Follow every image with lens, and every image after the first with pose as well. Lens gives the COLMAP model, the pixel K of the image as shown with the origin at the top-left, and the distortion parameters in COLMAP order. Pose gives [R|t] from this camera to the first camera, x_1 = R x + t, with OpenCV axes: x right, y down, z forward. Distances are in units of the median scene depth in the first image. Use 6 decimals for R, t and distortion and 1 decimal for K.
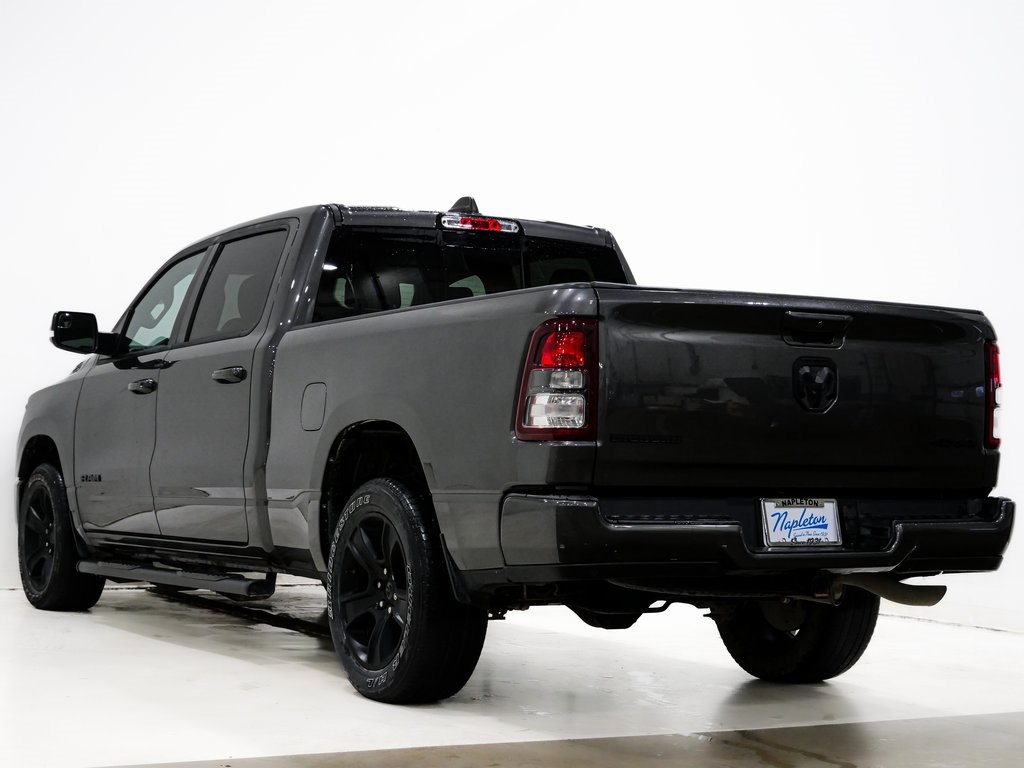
lens RADIAL K [[1896.9, 0, 512.0], [0, 1896.9, 384.0], [0, 0, 1]] dist [0.052232, 0.127021]
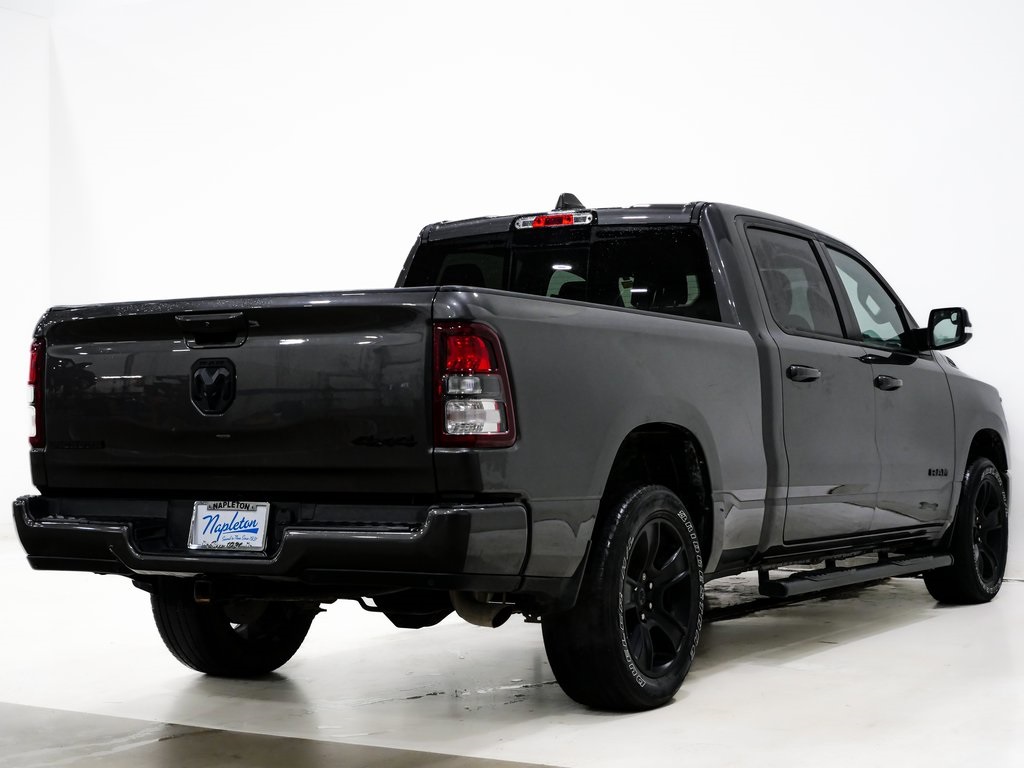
lens RADIAL K [[1783.9, 0, 512.0], [0, 1783.9, 384.0], [0, 0, 1]] dist [0.048945, 0.069577]
pose [[0.483479, -0.038248, -0.874520, 1.032071], [0.047922, 0.998703, -0.017186, 0.022211], [0.874043, -0.033600, 0.484685, 0.678032]]
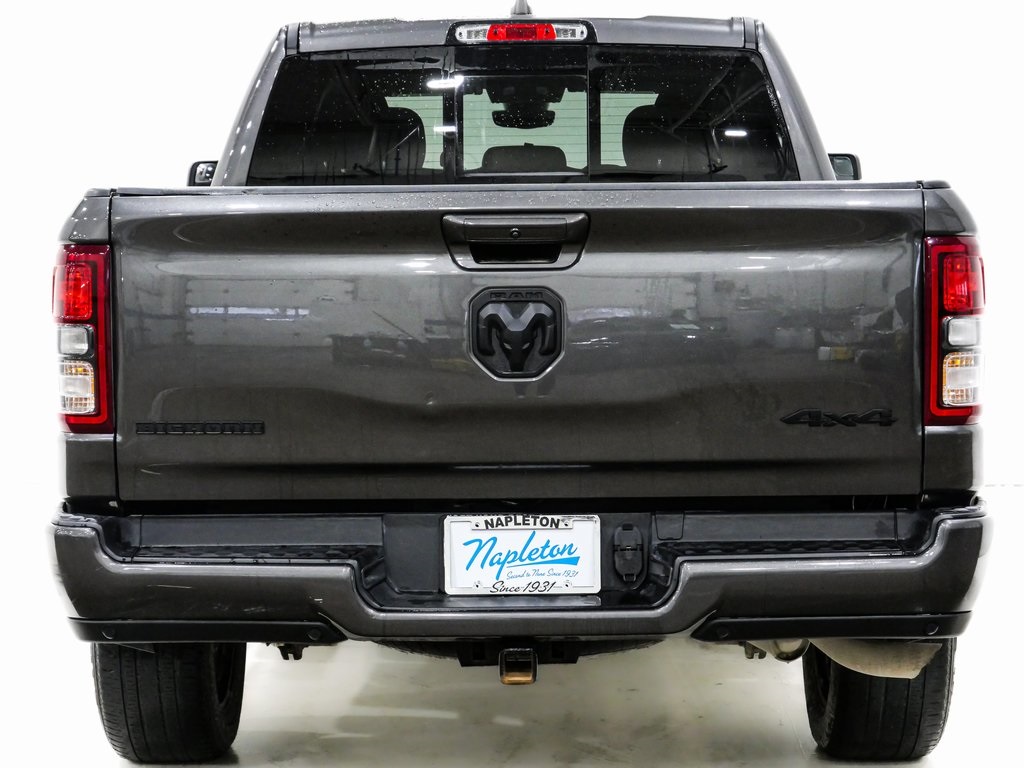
lens RADIAL K [[2324.9, 0, 512.0], [0, 2324.9, 384.0], [0, 0, 1]] dist [0.071393, 0.149495]
pose [[0.856419, 0.017009, -0.516001, 0.532751], [0.041990, 0.993851, 0.102452, -0.058480], [0.514571, -0.109409, 0.850439, 0.365311]]
